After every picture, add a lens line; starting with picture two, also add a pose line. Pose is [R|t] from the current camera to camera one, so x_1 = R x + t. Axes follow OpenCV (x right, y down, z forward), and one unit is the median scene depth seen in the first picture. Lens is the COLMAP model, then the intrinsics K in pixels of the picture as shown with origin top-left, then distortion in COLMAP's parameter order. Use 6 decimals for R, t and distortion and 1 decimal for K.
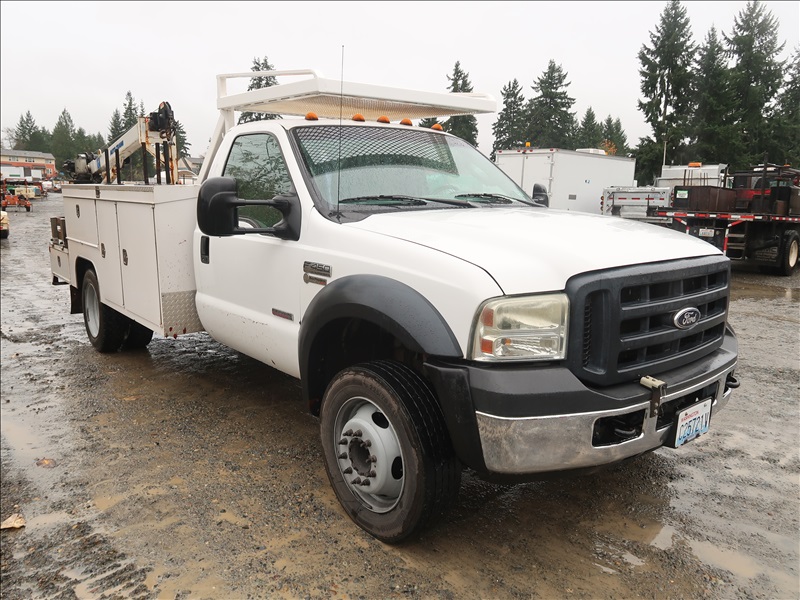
lens RADIAL K [[628.3, 0, 400.0], [0, 628.3, 300.0], [0, 0, 1]] dist [-0.011041, -0.003162]
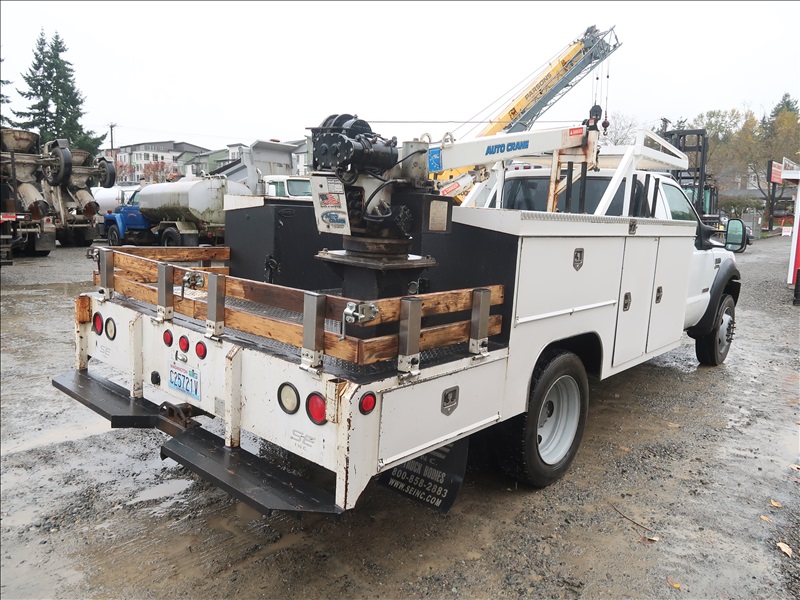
lens RADIAL K [[628.3, 0, 400.0], [0, 628.3, 300.0], [0, 0, 1]] dist [-0.011041, -0.003162]
pose [[-0.180123, -0.155609, 0.971258, -0.491066], [0.121448, 0.976334, 0.178945, -0.105952], [-0.976118, 0.150189, -0.156962, 0.583286]]
